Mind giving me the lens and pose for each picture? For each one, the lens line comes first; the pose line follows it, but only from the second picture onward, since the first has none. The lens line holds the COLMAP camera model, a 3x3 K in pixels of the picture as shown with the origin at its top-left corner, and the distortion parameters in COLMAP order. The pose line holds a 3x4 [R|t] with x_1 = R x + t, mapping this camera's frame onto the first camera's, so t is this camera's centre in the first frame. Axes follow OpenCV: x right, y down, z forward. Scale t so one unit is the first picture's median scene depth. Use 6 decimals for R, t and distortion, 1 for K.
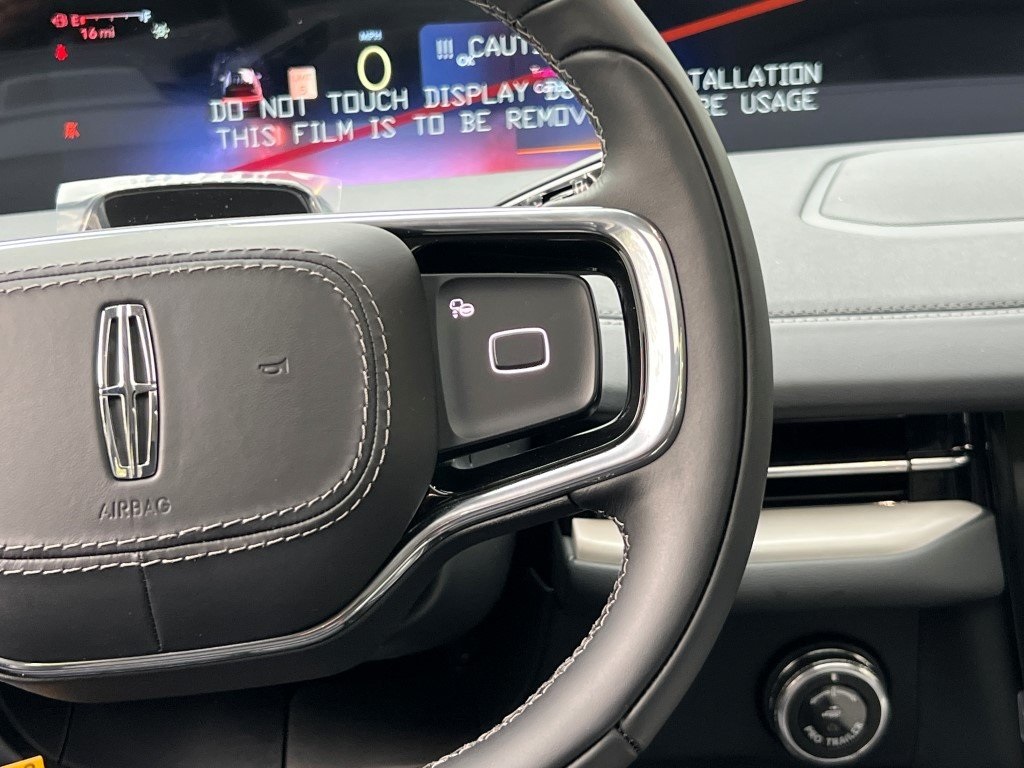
lens RADIAL K [[1616.6, 0, 550.4], [0, 1616.6, 387.9], [0, 0, 1]] dist [0.147636, 0.000000]
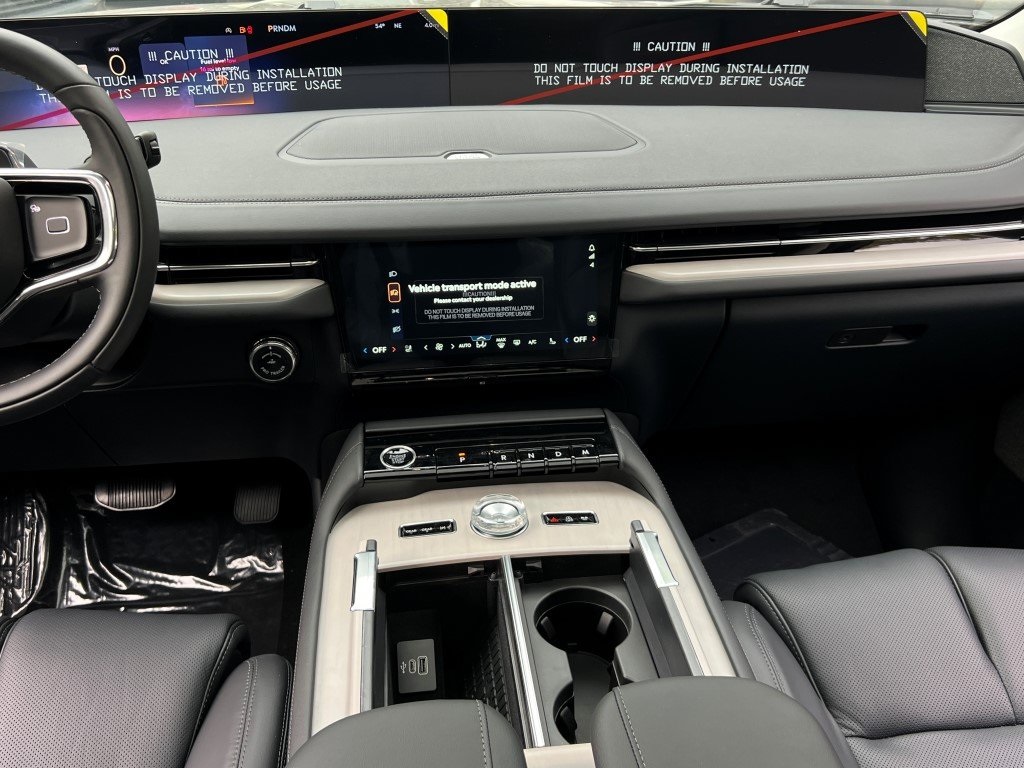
lens RADIAL K [[934.8, 0, 513.6], [0, 934.8, 378.6], [0, 0, 1]] dist [0.041290, 0.000000]
pose [[0.997094, 0.002698, 0.076137, 0.317559], [-0.017884, 0.979735, 0.199500, -0.051926], [-0.074056, -0.200282, 0.976935, -0.324582]]
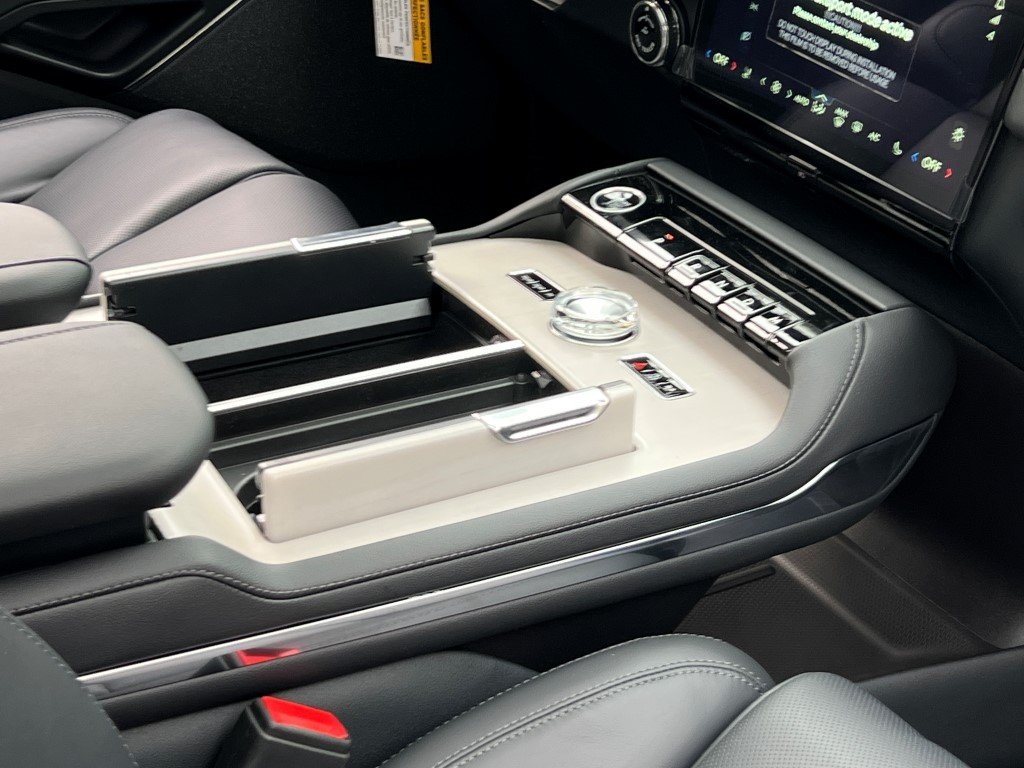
lens RADIAL K [[1950.8, 0, 508.2], [0, 1950.8, 387.5], [0, 0, 1]] dist [0.132515, 0.000000]
pose [[0.432046, 0.459368, -0.776092, 1.371801], [-0.299358, 0.884810, 0.357067, -0.117456], [0.850718, 0.078060, 0.519793, -0.116454]]
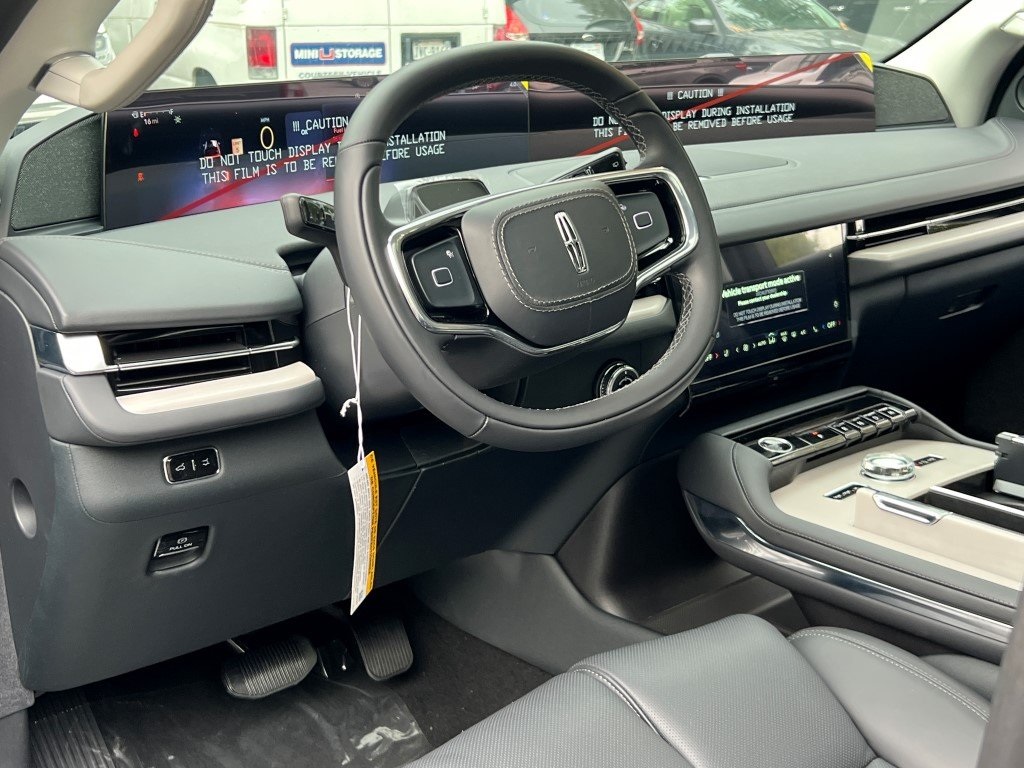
lens RADIAL K [[1269.7, 0, 516.9], [0, 1269.7, 383.3], [0, 0, 1]] dist [0.162053, 0.000000]
pose [[0.798332, -0.144613, 0.584596, -0.790967], [0.150519, 0.987845, 0.038815, 0.067795], [-0.583104, 0.057005, 0.810395, -0.341124]]
